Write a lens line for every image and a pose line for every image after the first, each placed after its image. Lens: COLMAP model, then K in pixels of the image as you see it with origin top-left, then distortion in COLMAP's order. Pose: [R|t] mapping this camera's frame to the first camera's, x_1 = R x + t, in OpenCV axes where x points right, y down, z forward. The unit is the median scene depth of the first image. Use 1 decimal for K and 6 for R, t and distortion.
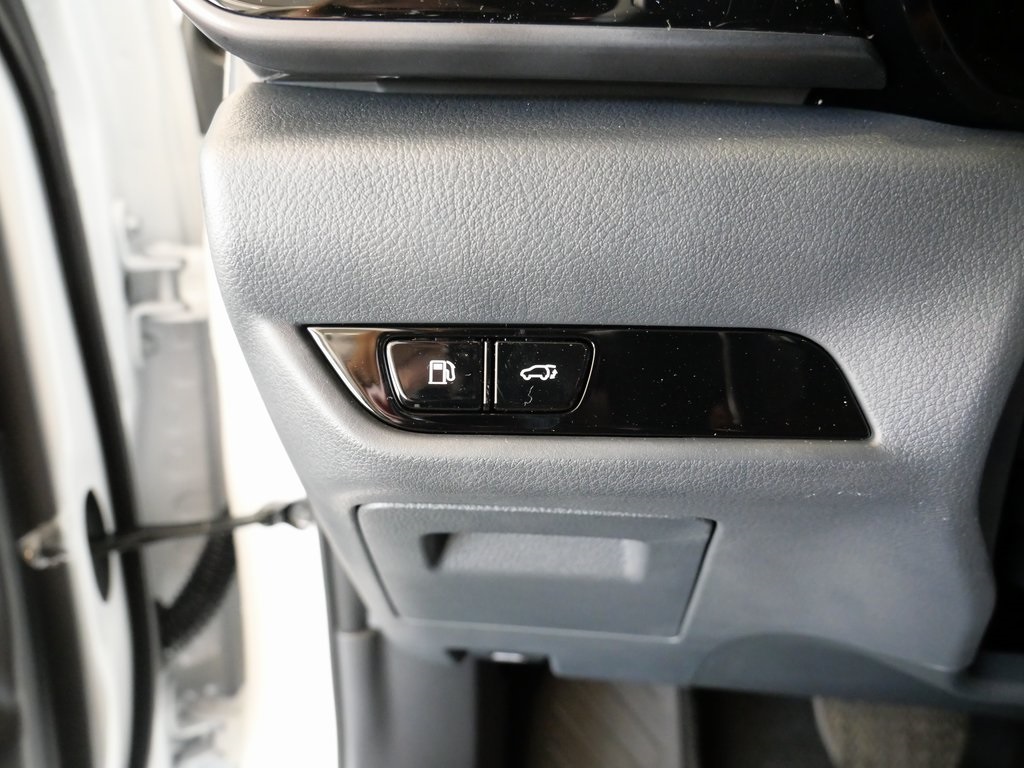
lens RADIAL K [[738.3, 0, 512.0], [0, 738.3, 384.0], [0, 0, 1]] dist [-0.032123, 0.002860]
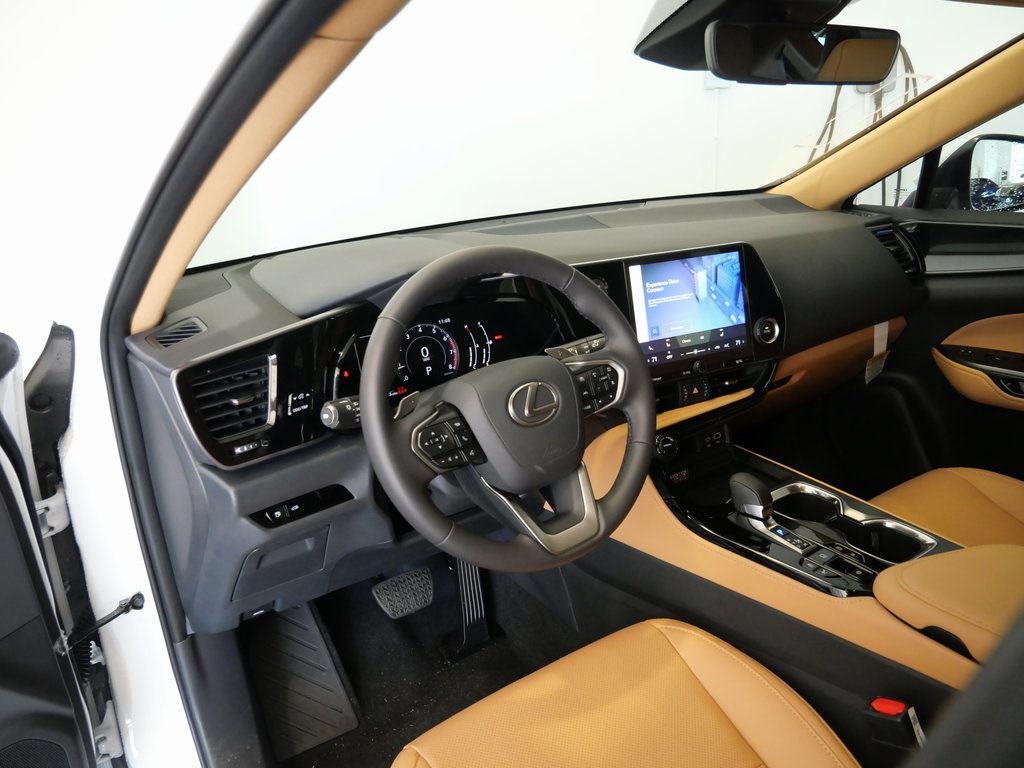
lens RADIAL K [[738.3, 0, 512.0], [0, 738.3, 384.0], [0, 0, 1]] dist [-0.032123, 0.002860]
pose [[0.757236, -0.244919, 0.605482, -1.093828], [0.276610, 0.960046, 0.042403, -0.408682], [-0.591676, 0.135373, 0.794729, -2.627398]]
